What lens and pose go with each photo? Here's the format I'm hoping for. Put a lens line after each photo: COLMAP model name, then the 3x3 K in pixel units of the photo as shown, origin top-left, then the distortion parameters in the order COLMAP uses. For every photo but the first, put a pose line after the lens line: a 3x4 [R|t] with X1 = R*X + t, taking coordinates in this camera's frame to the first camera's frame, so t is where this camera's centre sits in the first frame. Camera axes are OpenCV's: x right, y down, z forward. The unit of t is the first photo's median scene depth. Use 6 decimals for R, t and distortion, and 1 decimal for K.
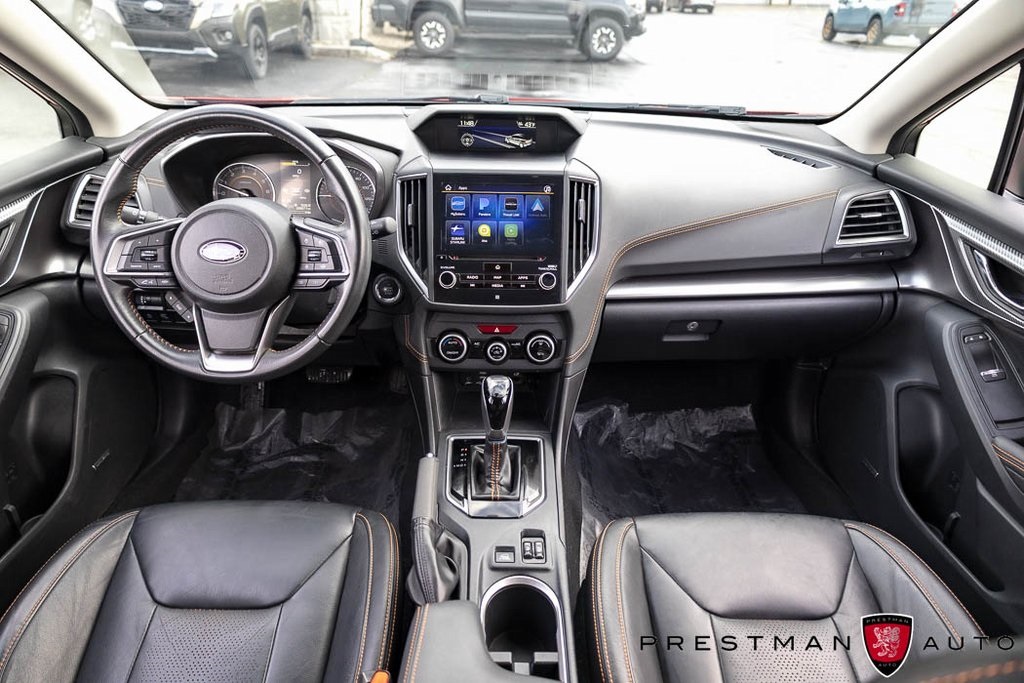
lens RADIAL K [[669.0, 0, 505.8], [0, 669.0, 340.1], [0, 0, 1]] dist [0.007112, 0.011782]
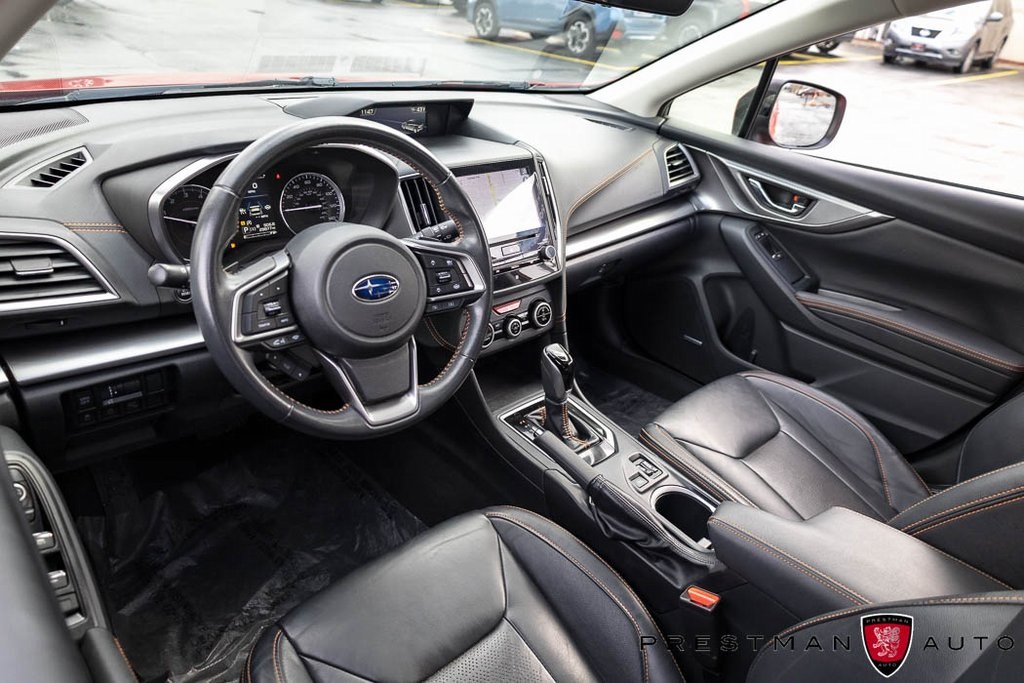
lens RADIAL K [[669.0, 0, 518.9], [0, 669.0, 341.3], [0, 0, 1]] dist [0.007112, 0.011782]
pose [[0.736280, -0.277229, 0.617281, -0.687473], [0.236264, 0.960135, 0.149398, -0.122891], [-0.634090, 0.035842, 0.772428, 0.165971]]
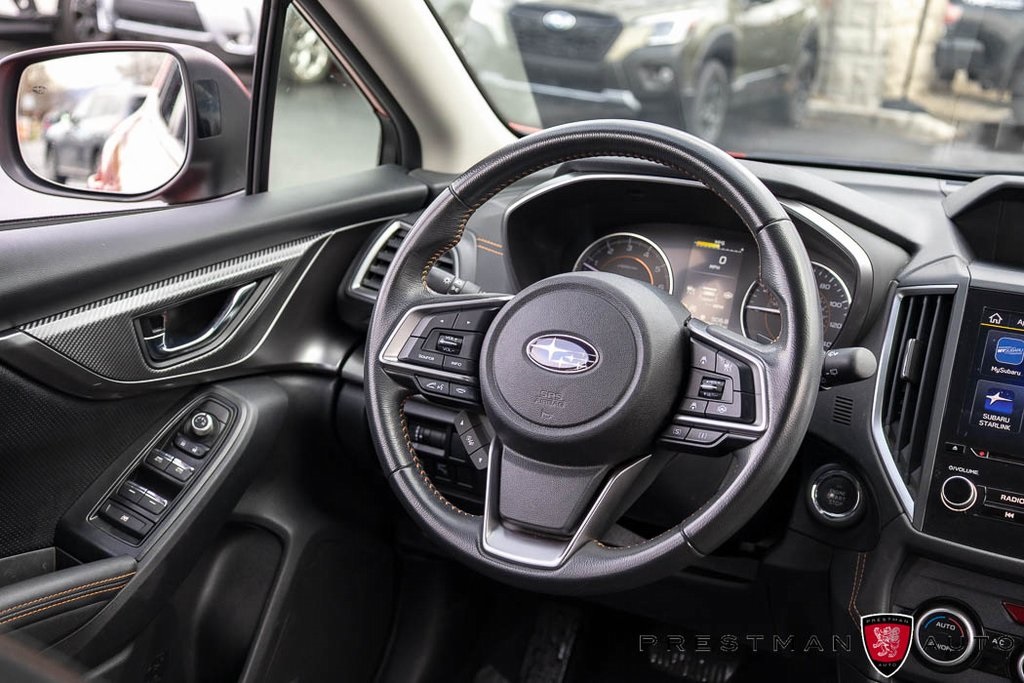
lens RADIAL K [[1382.5, 0, 526.0], [0, 1382.5, 365.6], [0, 0, 1]] dist [0.050919, 0.000000]
pose [[0.893613, 0.157379, -0.420343, 0.042680], [-0.251942, 0.950936, -0.179571, 0.081601], [0.371459, 0.266369, 0.889419, -0.055737]]
